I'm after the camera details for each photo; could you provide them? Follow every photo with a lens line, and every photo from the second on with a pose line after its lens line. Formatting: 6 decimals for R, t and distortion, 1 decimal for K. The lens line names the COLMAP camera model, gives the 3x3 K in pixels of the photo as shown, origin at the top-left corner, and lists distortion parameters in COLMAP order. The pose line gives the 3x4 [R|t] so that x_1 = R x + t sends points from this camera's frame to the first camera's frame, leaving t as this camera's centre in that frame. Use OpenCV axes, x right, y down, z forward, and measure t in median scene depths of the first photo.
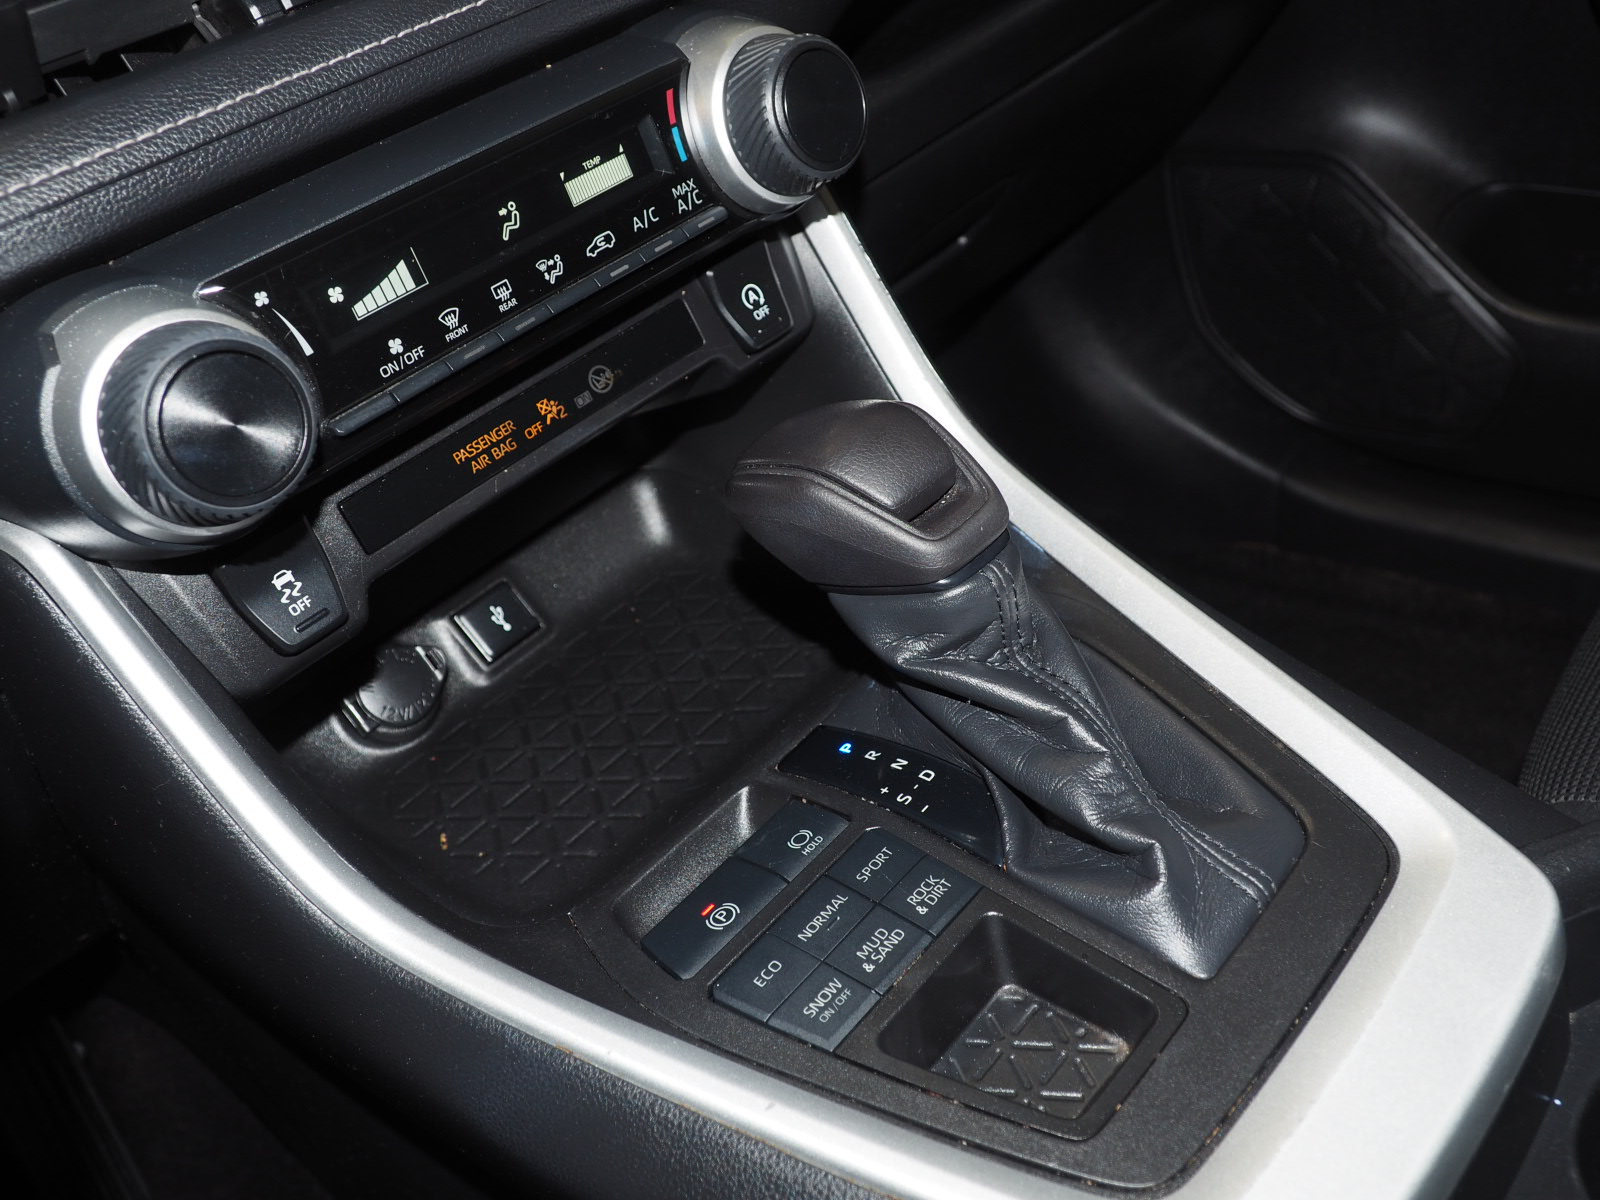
lens RADIAL K [[1459.3, 0, 800.5], [0, 1459.3, 600.8], [0, 0, 1]] dist [-0.007920, 0.000000]
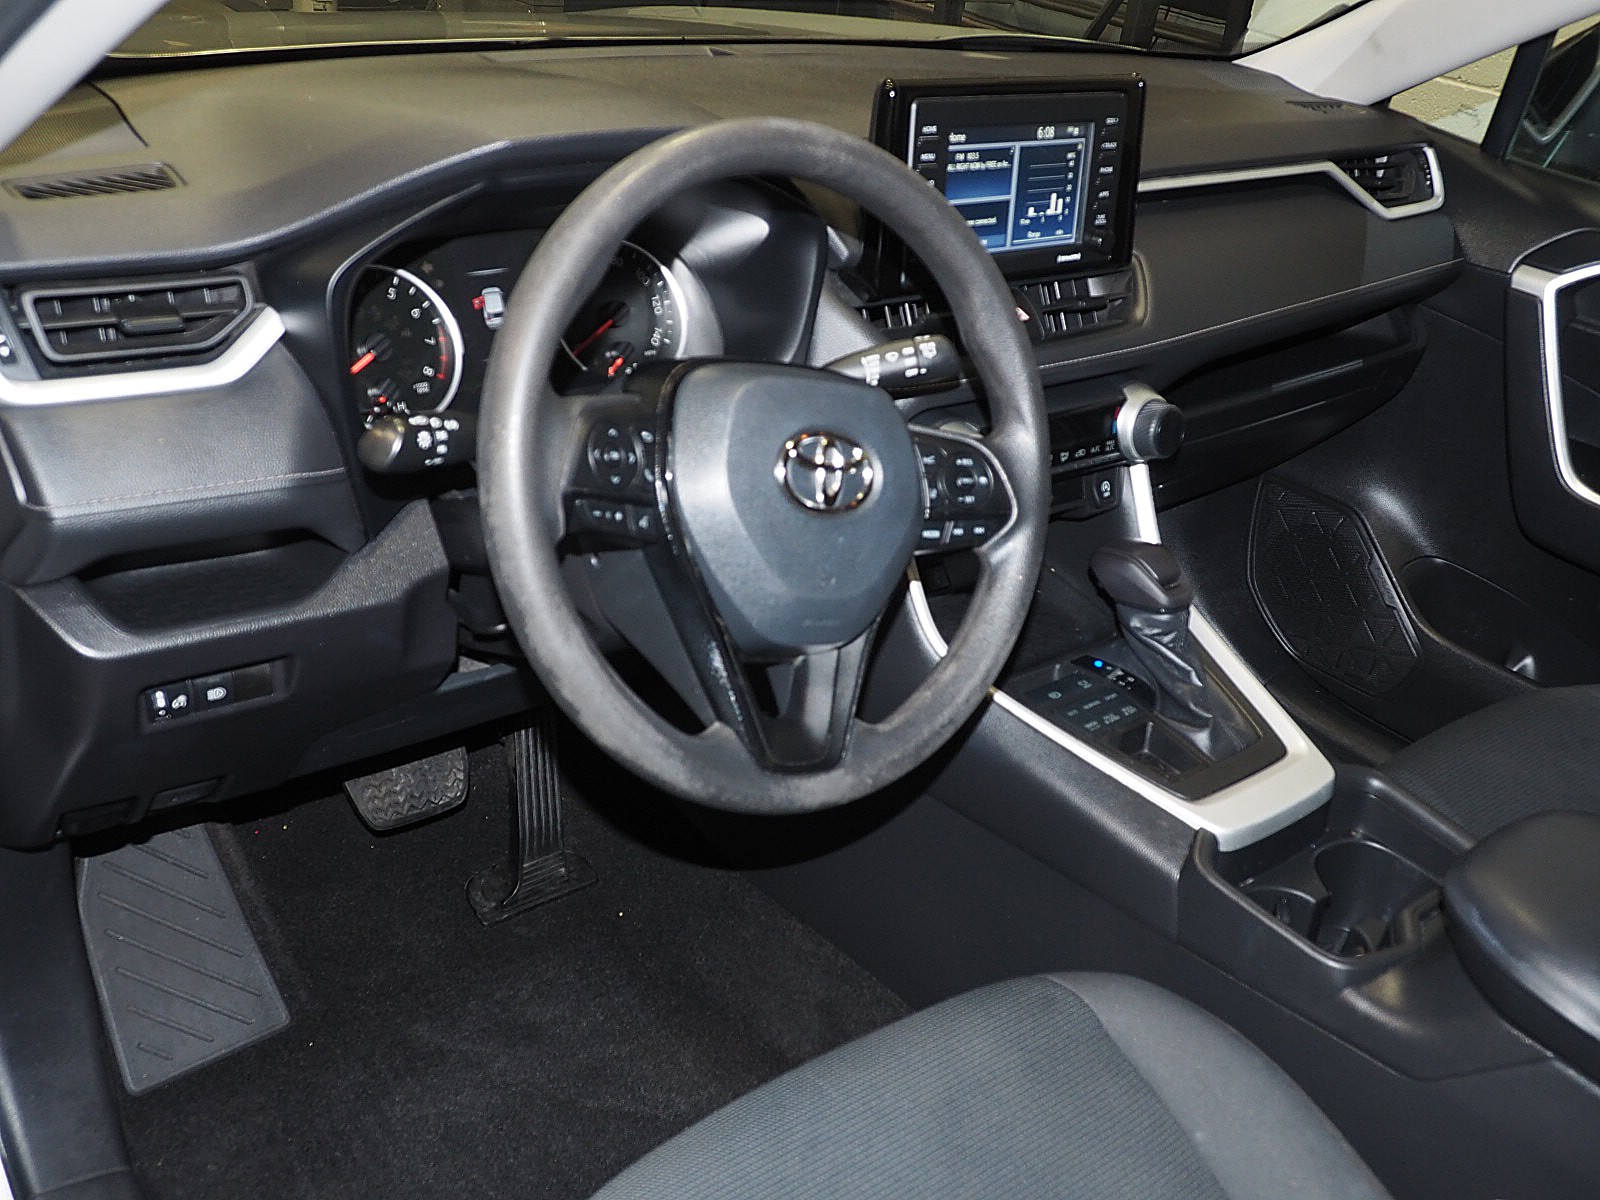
lens RADIAL K [[1522.2, 0, 790.3], [0, 1522.2, 604.7], [0, 0, 1]] dist [-0.003410, 0.000000]
pose [[0.936305, 0.350806, 0.016405, -0.598625], [-0.347947, 0.932981, -0.092087, 0.470022], [-0.047610, 0.080513, 0.995616, -1.784190]]
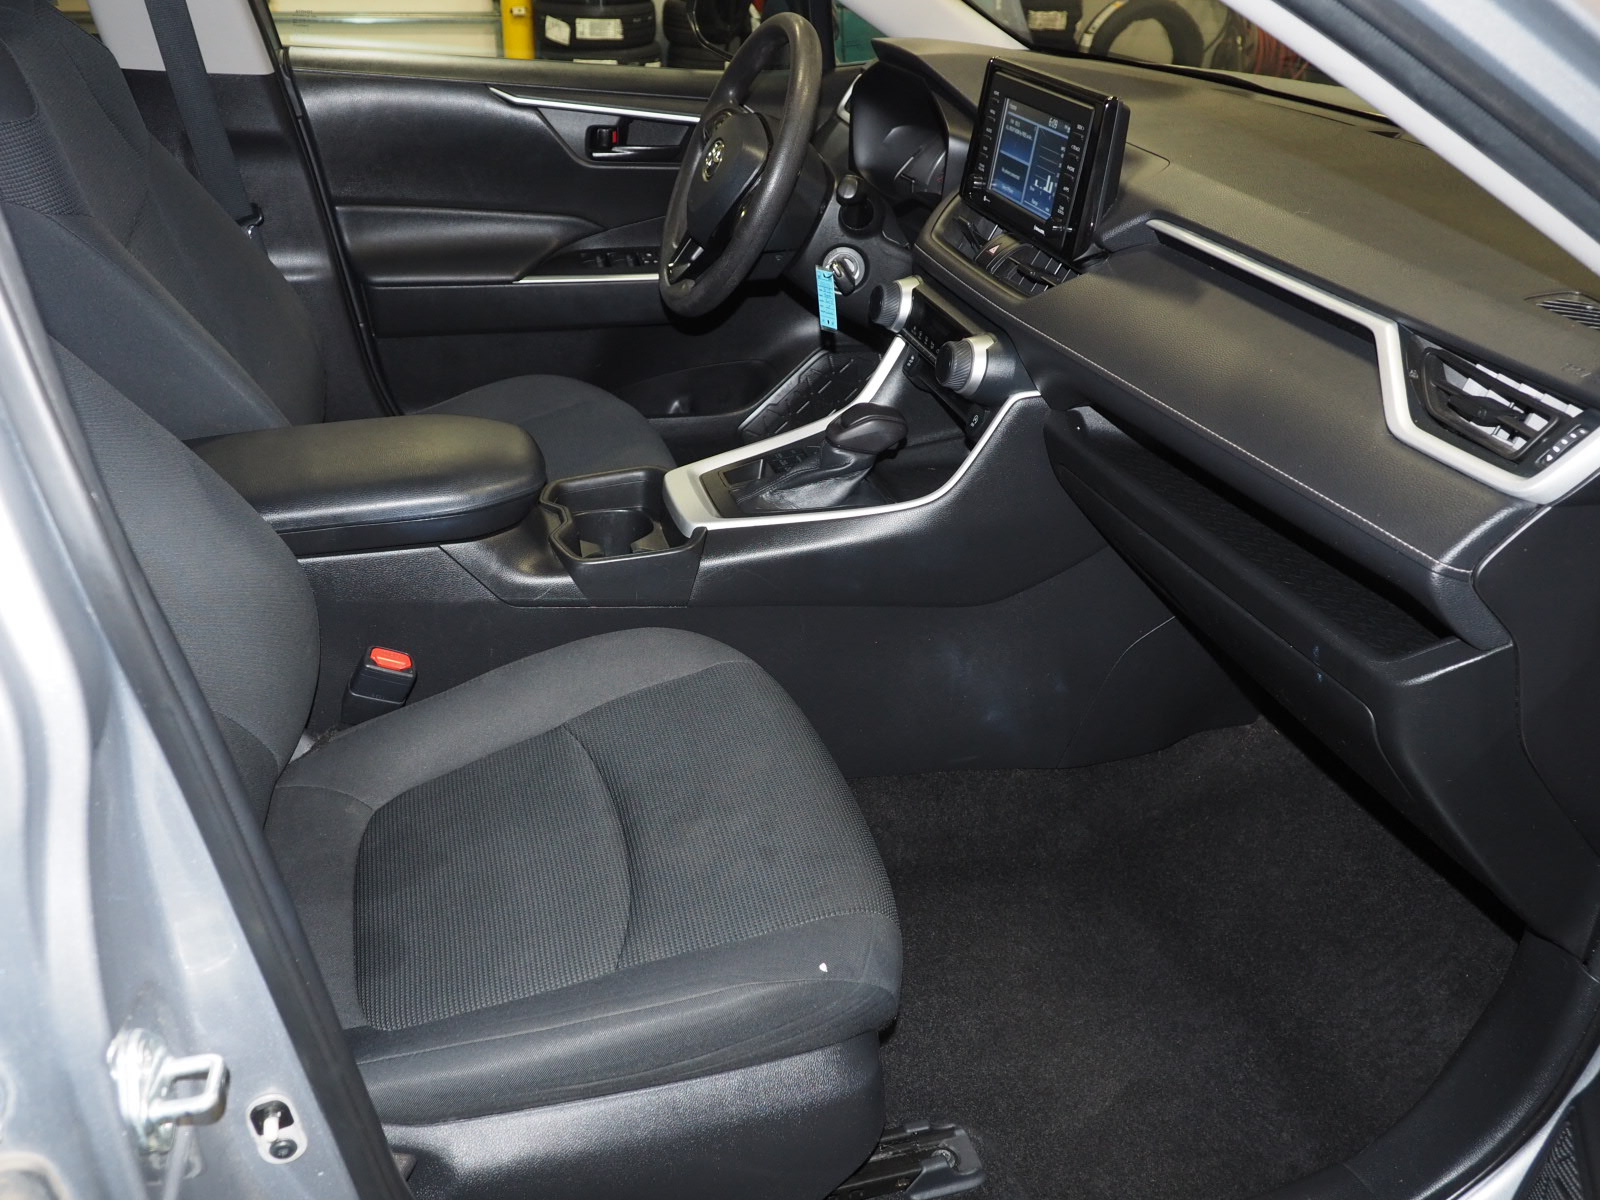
lens RADIAL K [[1383.7, 0, 794.5], [0, 1383.7, 589.0], [0, 0, 1]] dist [-0.004852, 0.003068]
pose [[-0.526122, 0.559063, -0.640815, 2.557163], [-0.408262, 0.494976, 0.767021, -2.429623], [0.746001, 0.665167, -0.032174, 1.256728]]
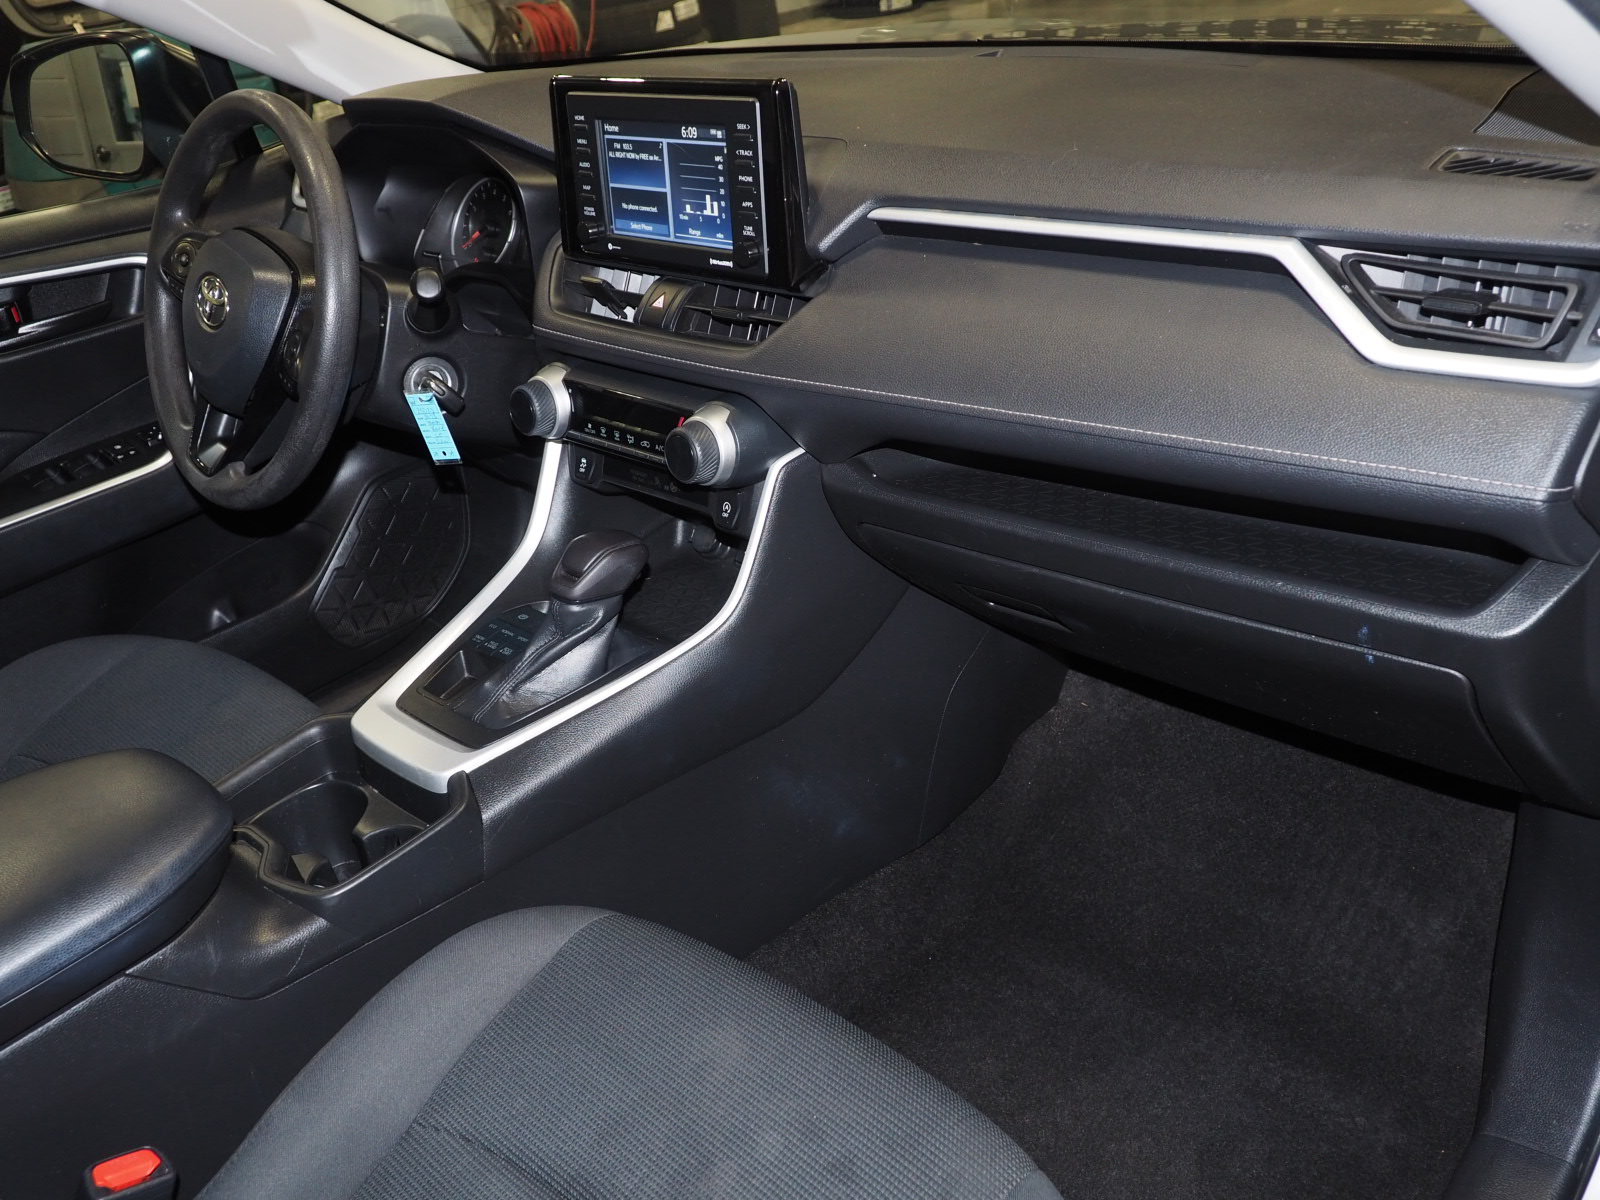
lens RADIAL K [[1386.3, 0, 801.2], [0, 1386.3, 606.9], [0, 0, 1]] dist [-0.016976, 0.012829]
pose [[0.004069, 0.665042, -0.746795, 2.092972], [-0.446874, 0.669294, 0.593590, -1.779374], [0.894588, 0.331308, 0.299914, 0.589077]]
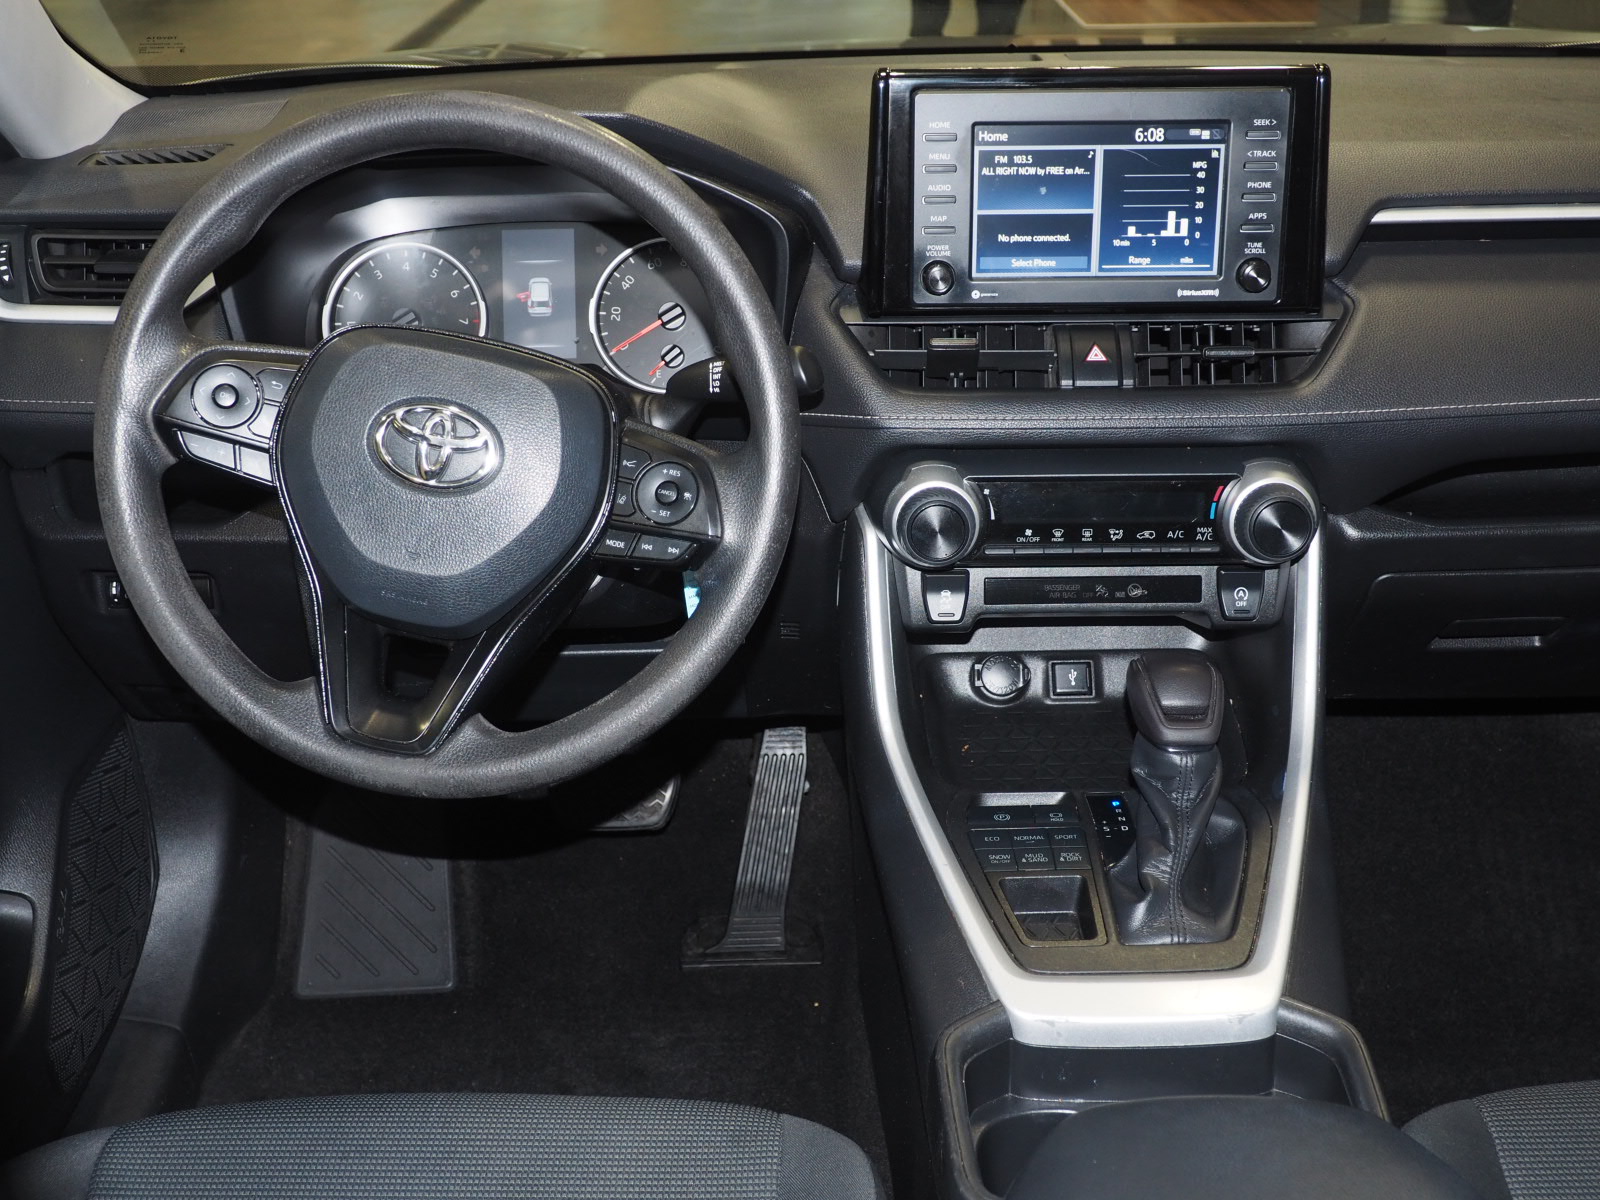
lens RADIAL K [[1782.0, 0, 803.5], [0, 1782.0, 598.2], [0, 0, 1]] dist [0.005830, 0.000000]
pose [[0.662551, 0.493721, -0.563263, 1.057609], [-0.522556, 0.843445, 0.124643, -0.234571], [0.536620, 0.211754, 0.816822, -1.388764]]
